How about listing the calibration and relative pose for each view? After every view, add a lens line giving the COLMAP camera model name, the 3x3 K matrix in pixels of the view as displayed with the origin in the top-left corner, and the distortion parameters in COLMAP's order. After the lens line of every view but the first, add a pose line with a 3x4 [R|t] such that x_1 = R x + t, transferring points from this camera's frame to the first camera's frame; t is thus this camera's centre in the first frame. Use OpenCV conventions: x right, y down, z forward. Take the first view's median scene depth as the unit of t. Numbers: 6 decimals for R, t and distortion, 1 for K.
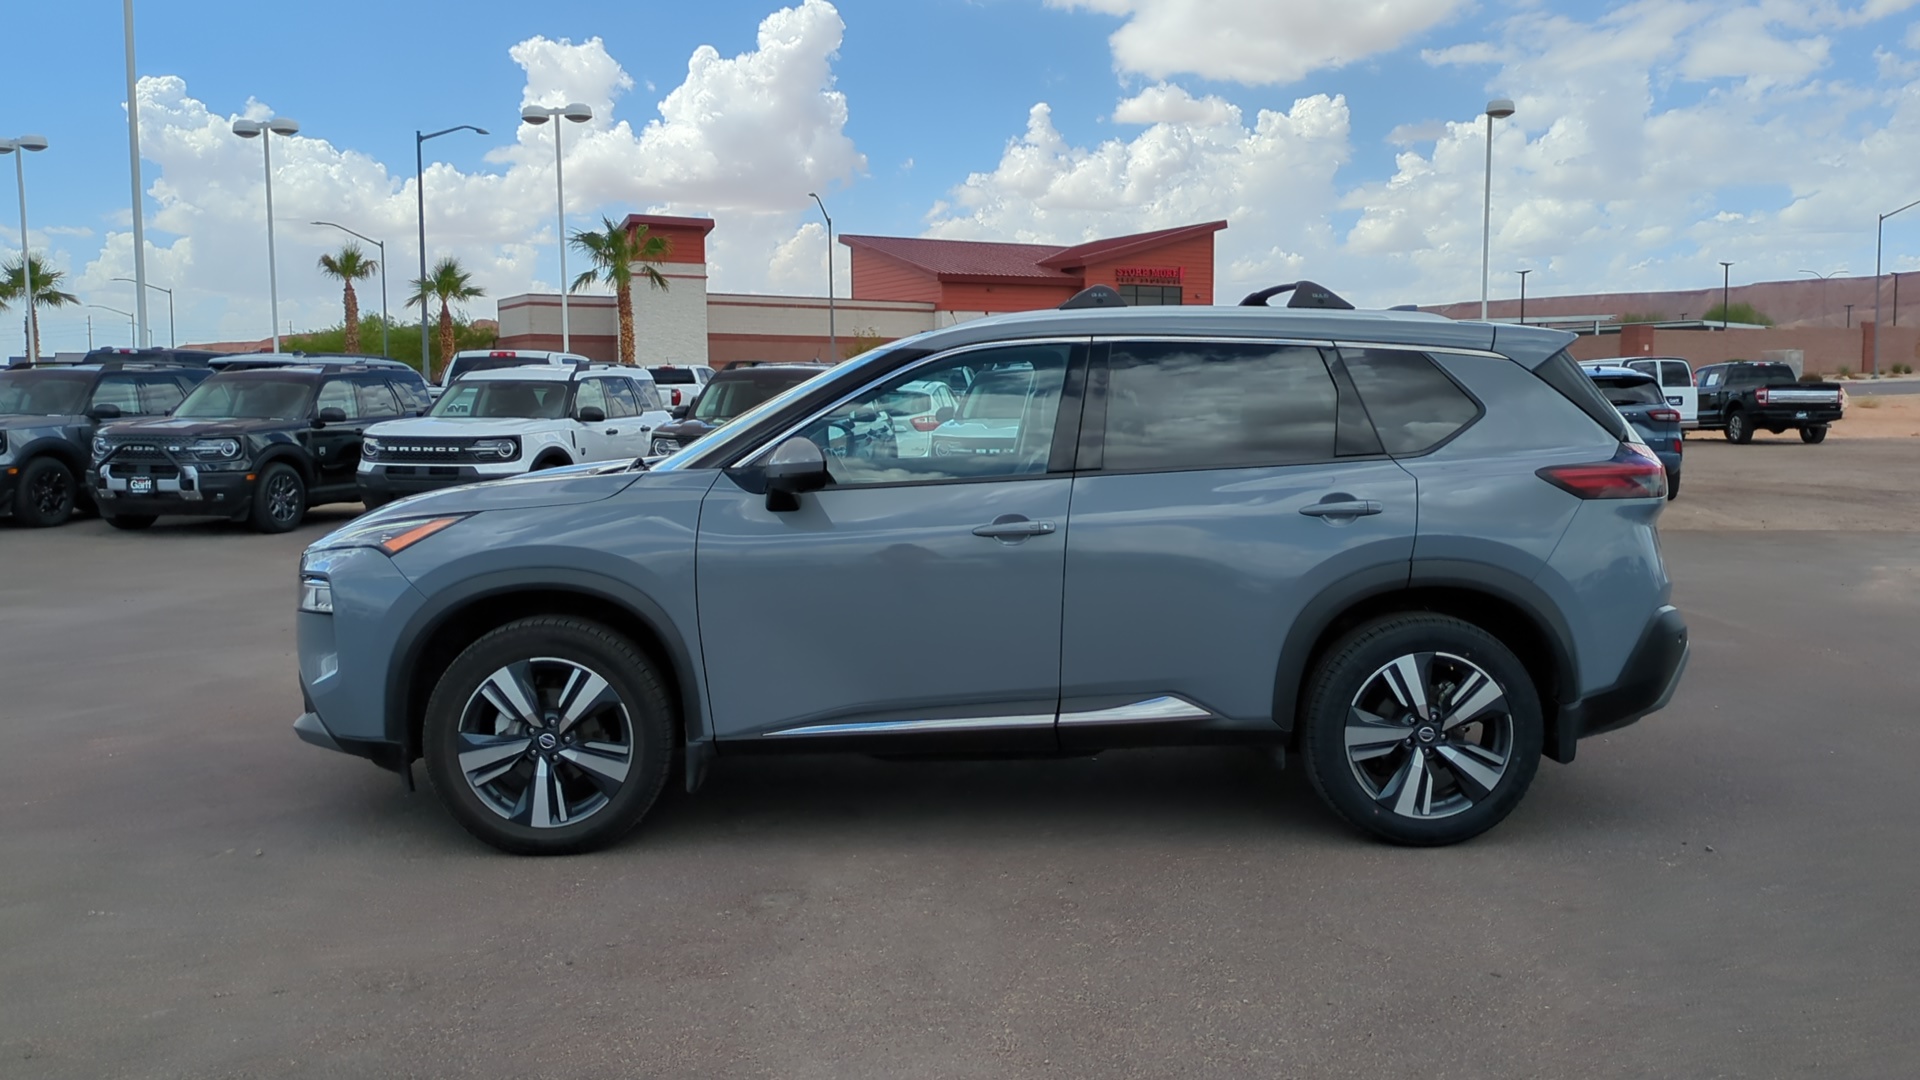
lens RADIAL K [[1665.9, 0, 1022.3], [0, 1665.9, 578.8], [0, 0, 1]] dist [0.061029, -0.102511]
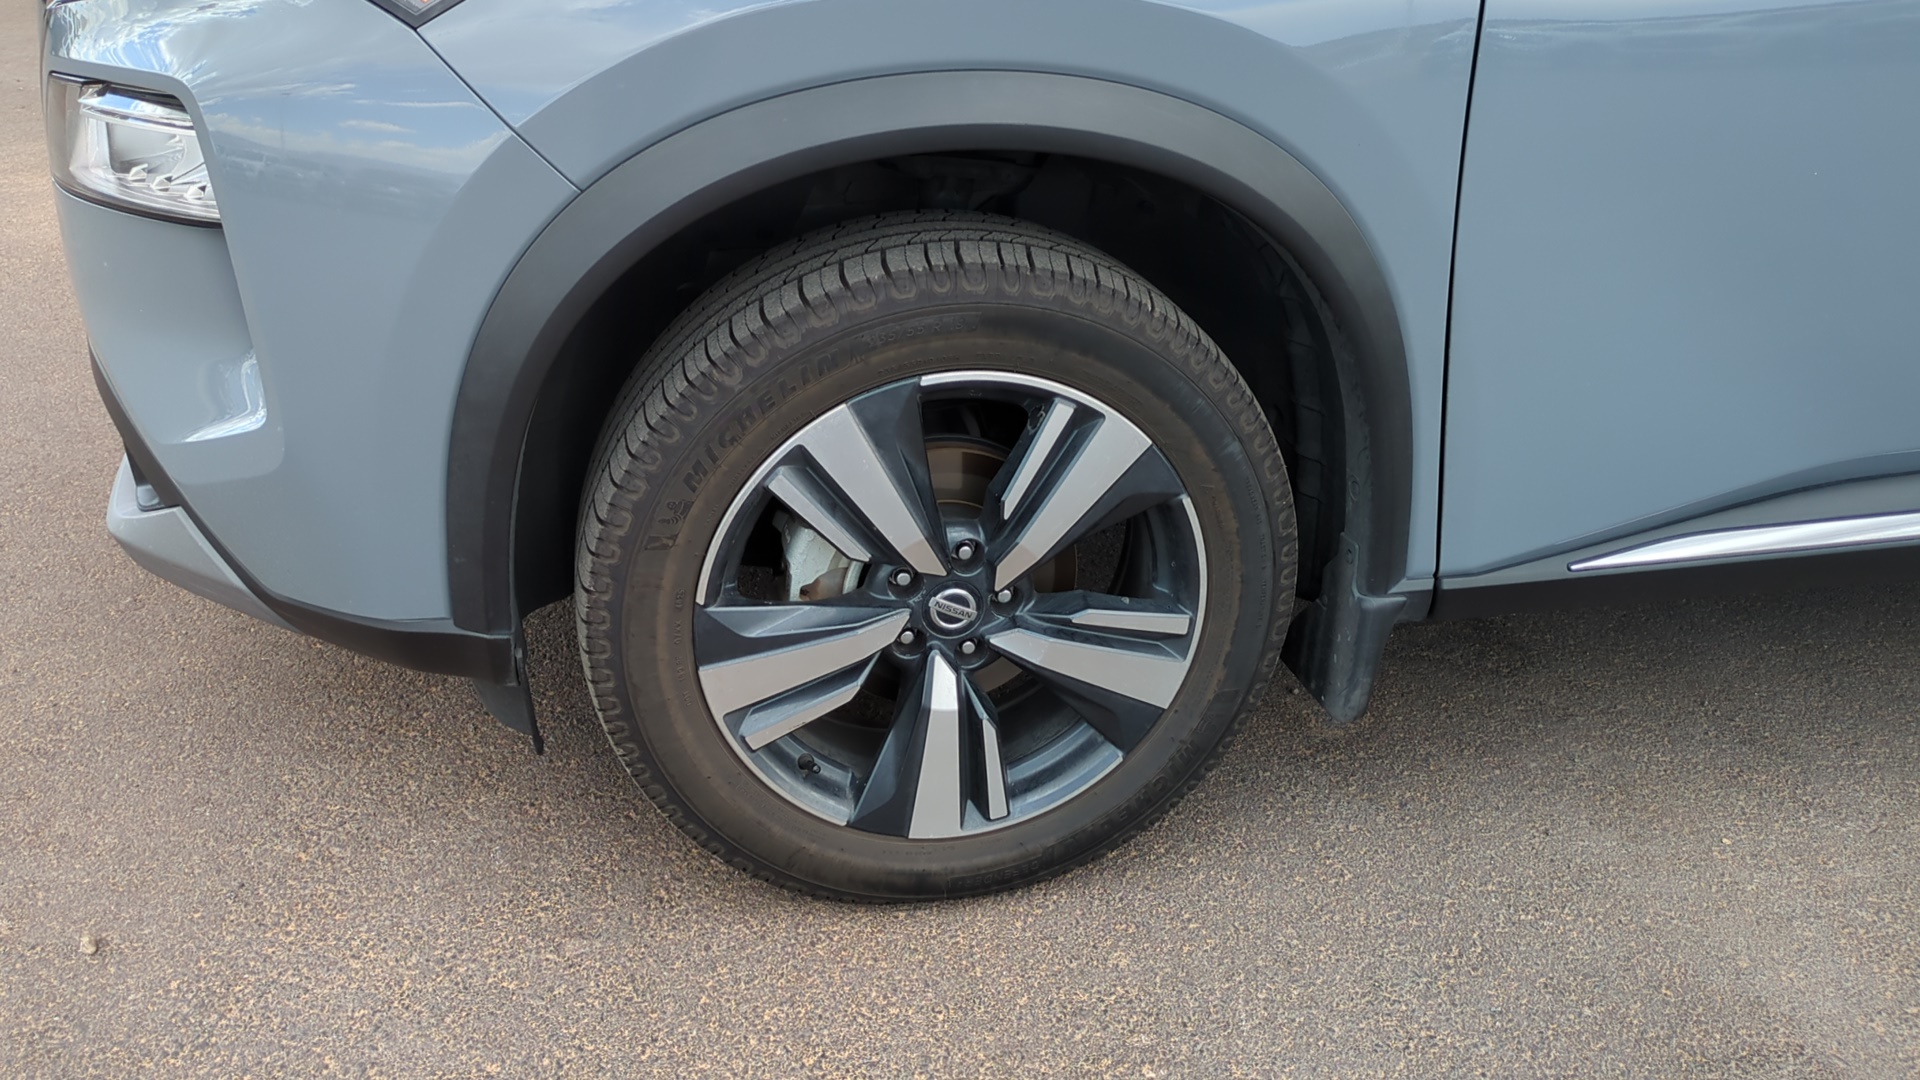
lens RADIAL K [[1665.9, 0, 958.9], [0, 1665.9, 542.4], [0, 0, 1]] dist [0.061029, -0.102511]
pose [[0.989576, -0.043529, 0.137272, -0.328433], [-0.002070, 0.948824, 0.315798, -0.020899], [-0.143993, -0.312791, 0.938844, 0.691533]]
